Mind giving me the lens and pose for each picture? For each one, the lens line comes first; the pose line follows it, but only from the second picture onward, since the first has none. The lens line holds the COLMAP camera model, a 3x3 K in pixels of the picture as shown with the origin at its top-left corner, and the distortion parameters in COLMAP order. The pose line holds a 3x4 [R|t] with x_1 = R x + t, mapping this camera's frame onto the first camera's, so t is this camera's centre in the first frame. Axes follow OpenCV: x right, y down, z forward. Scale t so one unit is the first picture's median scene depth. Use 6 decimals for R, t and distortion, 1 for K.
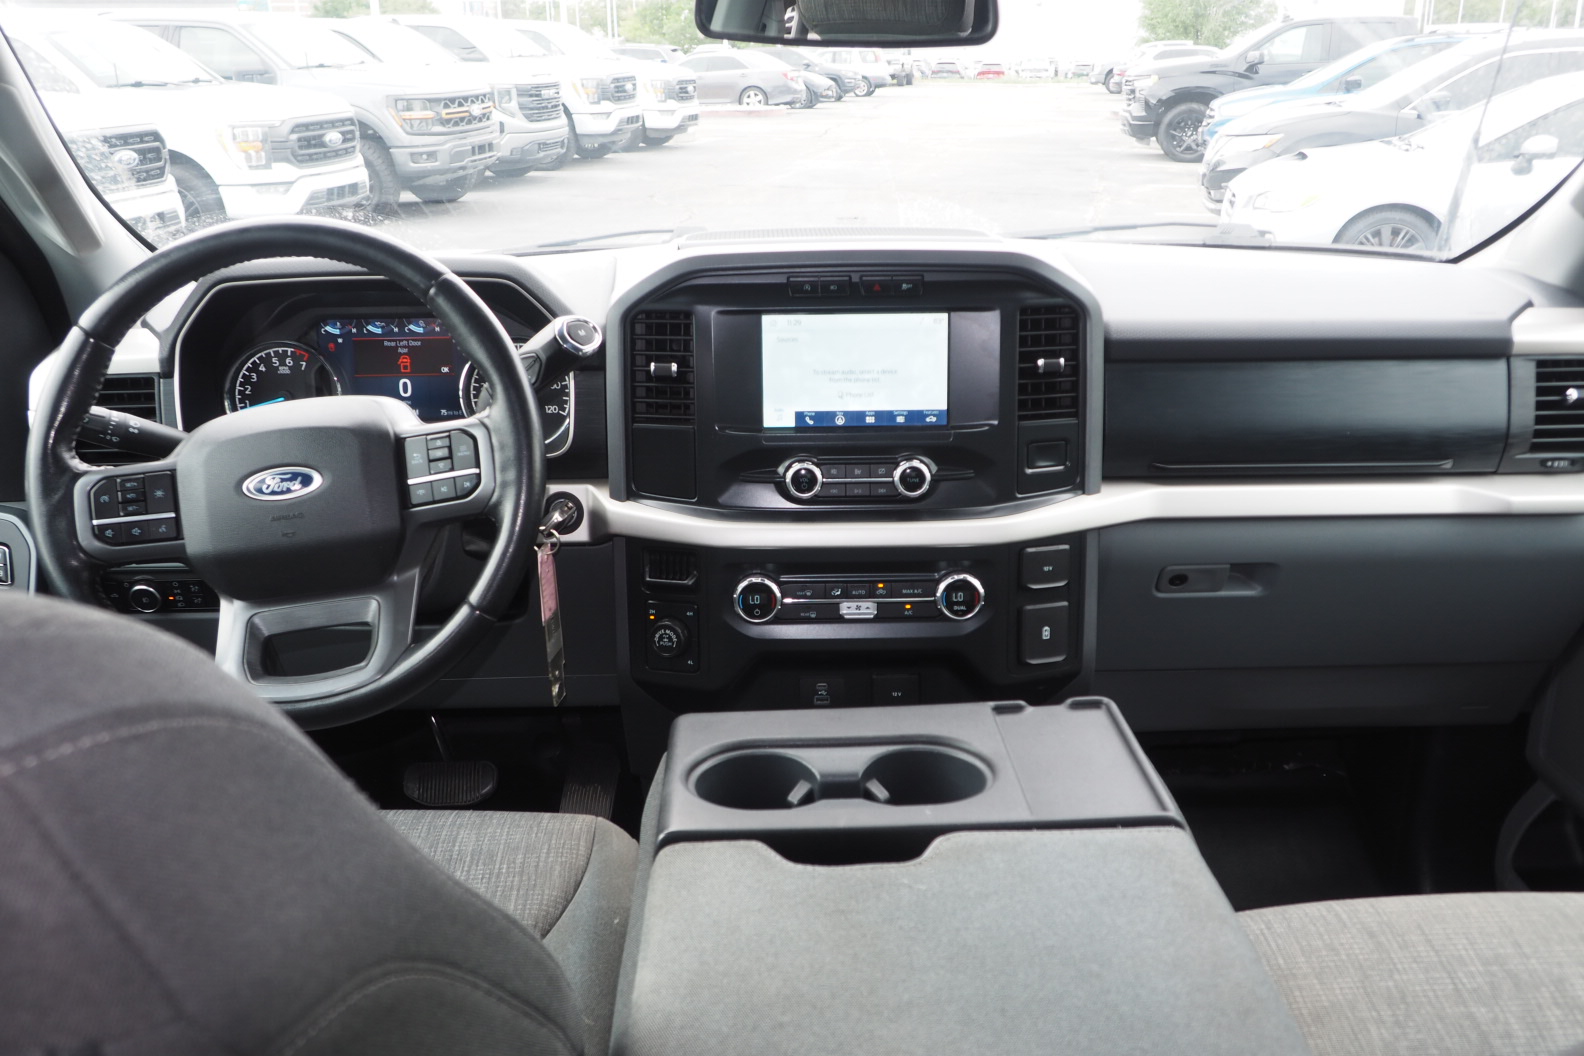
lens RADIAL K [[1372.6, 0, 786.0], [0, 1372.6, 513.1], [0, 0, 1]] dist [-0.016760, 0.000602]
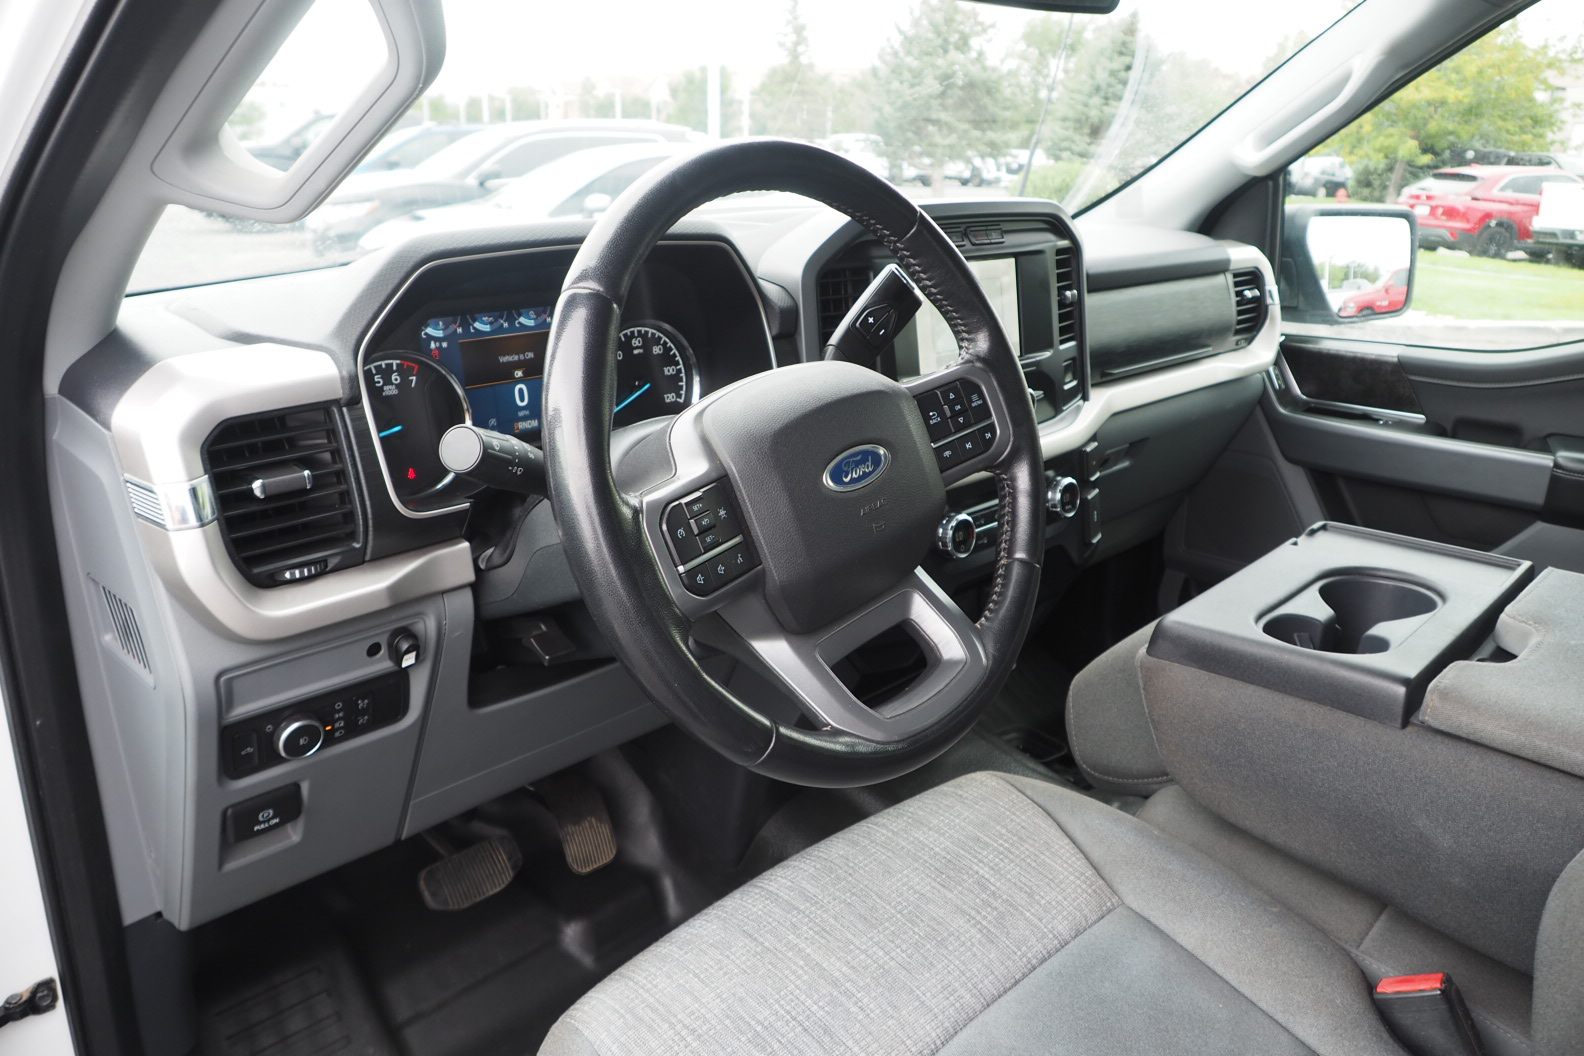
lens RADIAL K [[1125.7, 0, 787.1], [0, 1125.7, 520.0], [0, 0, 1]] dist [-0.027982, 0.005270]
pose [[0.730281, -0.201342, 0.652803, -0.658450], [0.203419, 0.976324, 0.073563, -0.038184], [-0.652158, 0.079071, 0.753948, 0.423812]]
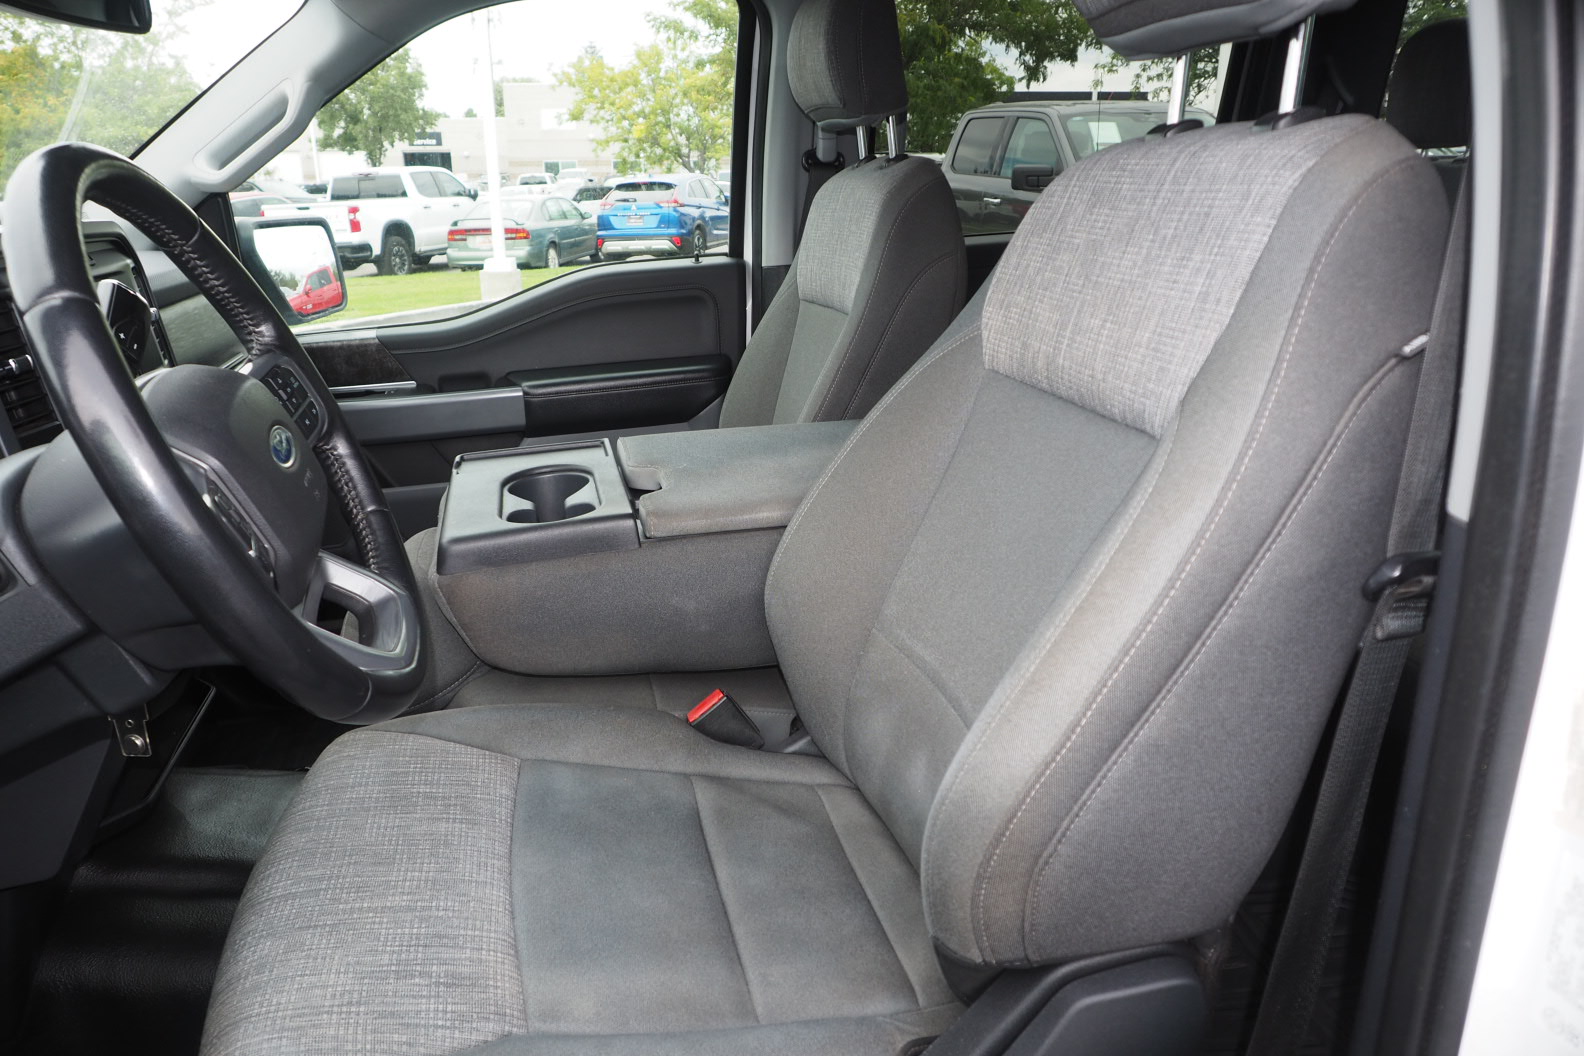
lens RADIAL K [[1125.7, 0, 791.9], [0, 1125.7, 522.8], [0, 0, 1]] dist [-0.027982, 0.005270]
pose [[-0.200673, -0.283404, 0.937770, -0.871952], [0.340358, 0.877444, 0.338005, -0.085365], [-0.918633, 0.387006, -0.079620, 0.619607]]
